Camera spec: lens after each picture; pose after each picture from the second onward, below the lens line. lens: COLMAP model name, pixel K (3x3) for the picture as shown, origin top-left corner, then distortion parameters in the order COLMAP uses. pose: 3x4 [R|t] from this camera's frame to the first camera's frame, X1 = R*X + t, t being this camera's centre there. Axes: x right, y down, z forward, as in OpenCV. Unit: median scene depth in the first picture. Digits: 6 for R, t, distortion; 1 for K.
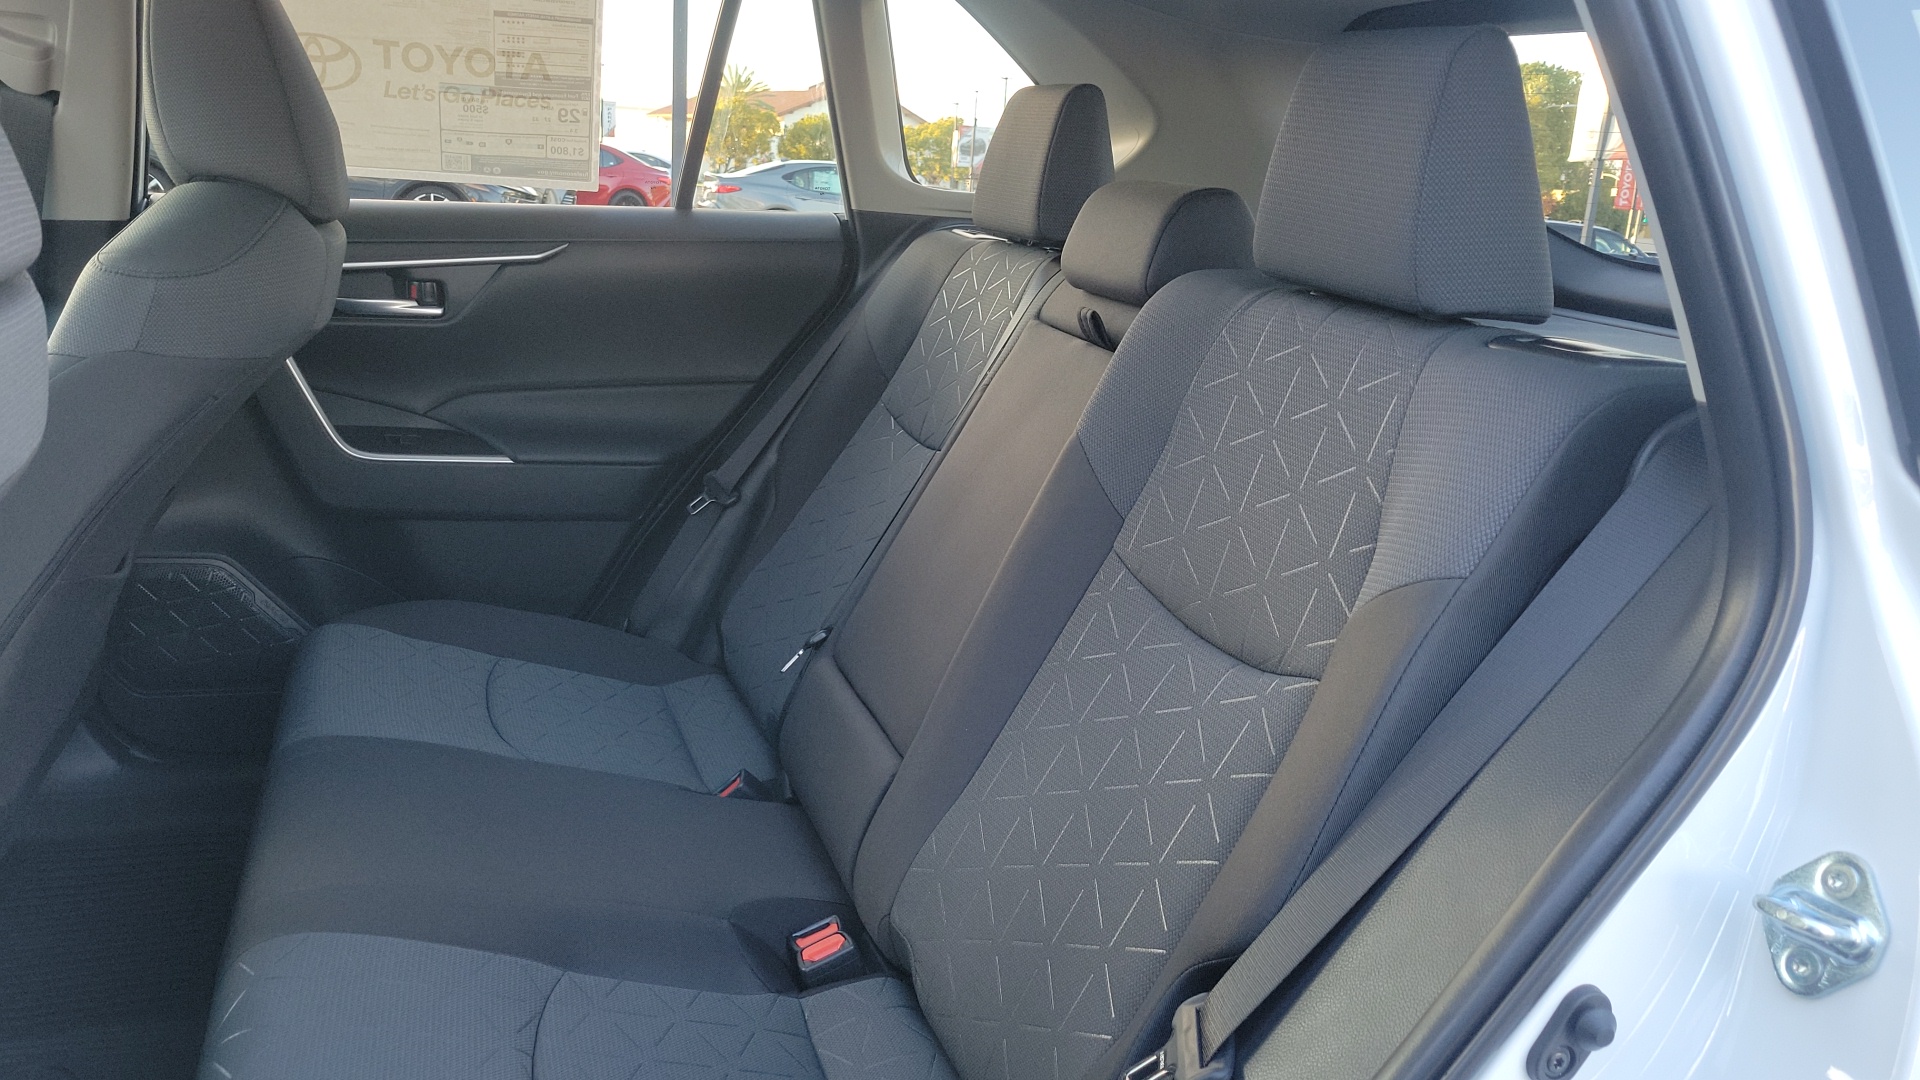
lens RADIAL K [[1444.9, 0, 959.7], [0, 1444.9, 579.8], [0, 0, 1]] dist [0.002057, -0.003605]
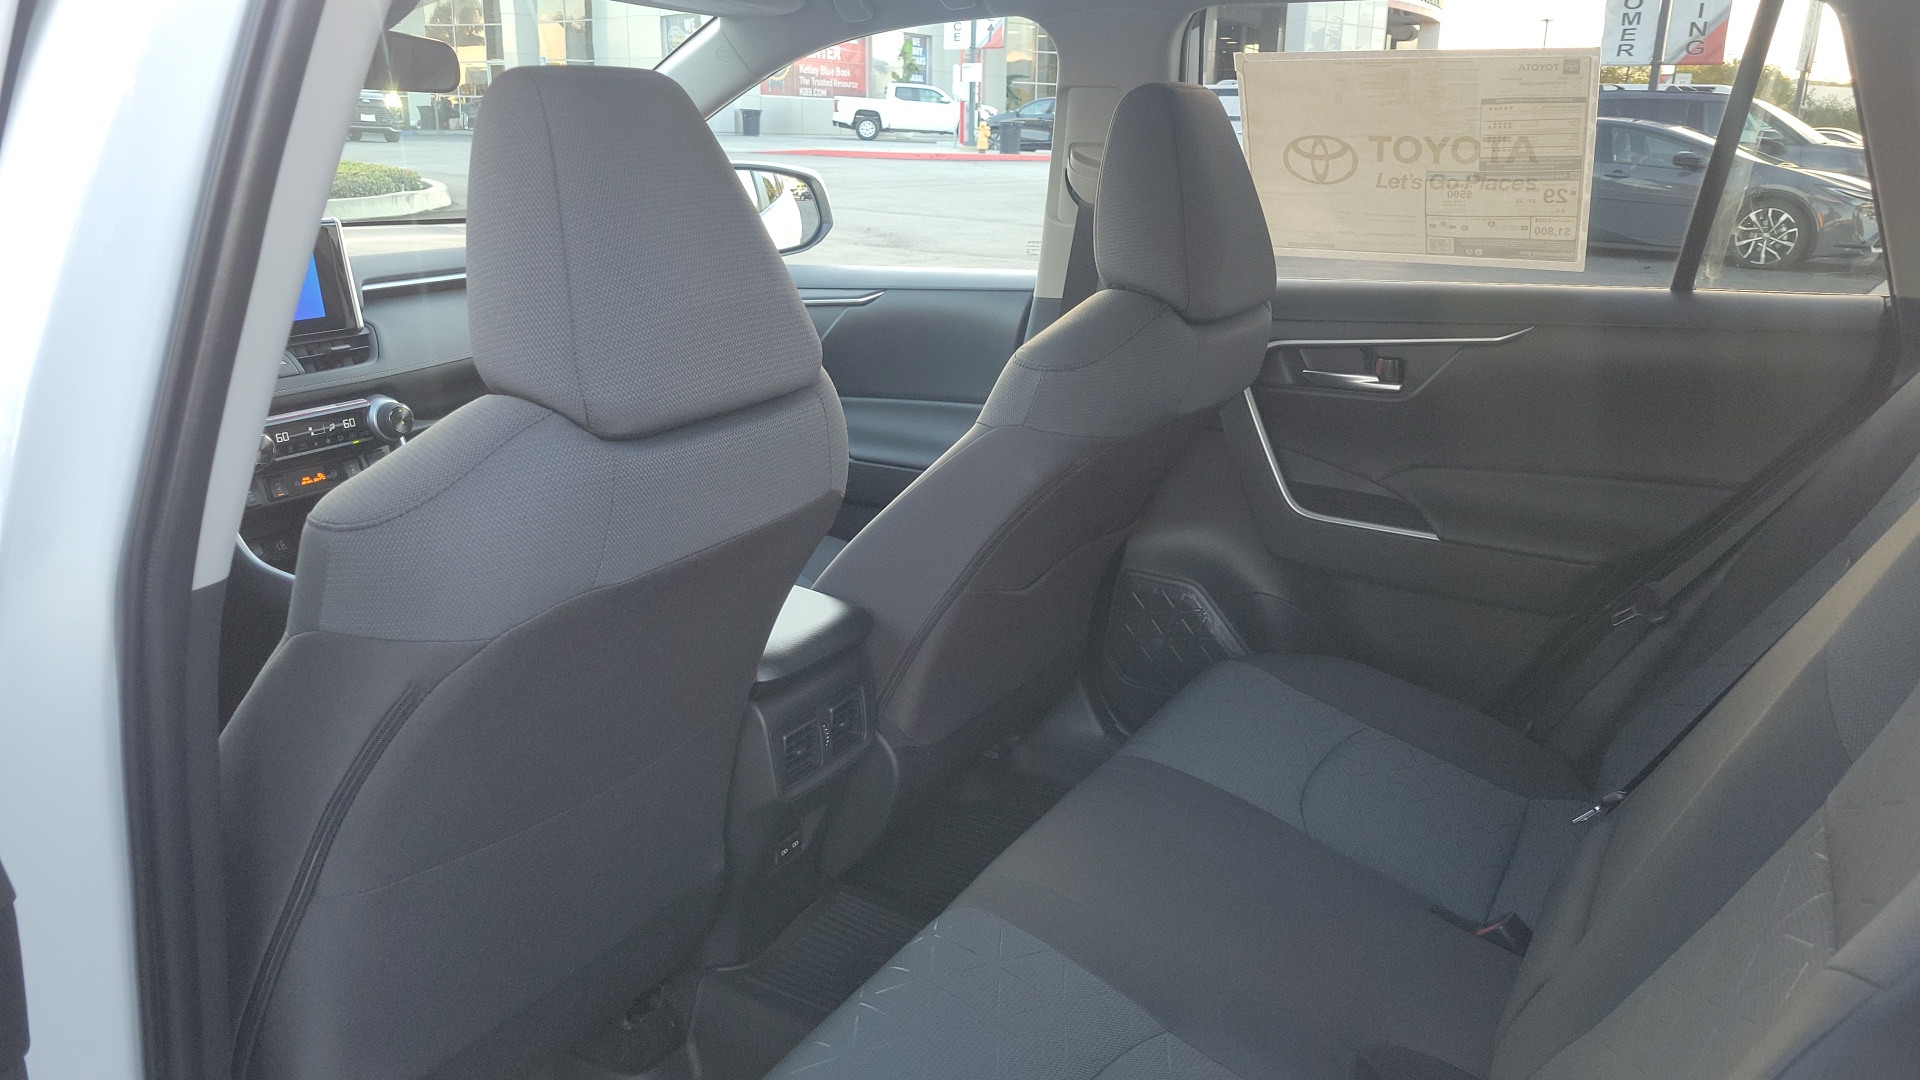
lens RADIAL K [[1475.0, 0, 960.0], [0, 1475.0, 540.0], [0, 0, 1]] dist [0.042736, -0.066464]
pose [[0.617660, 0.154889, -0.771042, 0.288503], [-0.175302, 0.982863, 0.057011, -0.084076], [0.766659, 0.099951, 0.634227, 0.092643]]
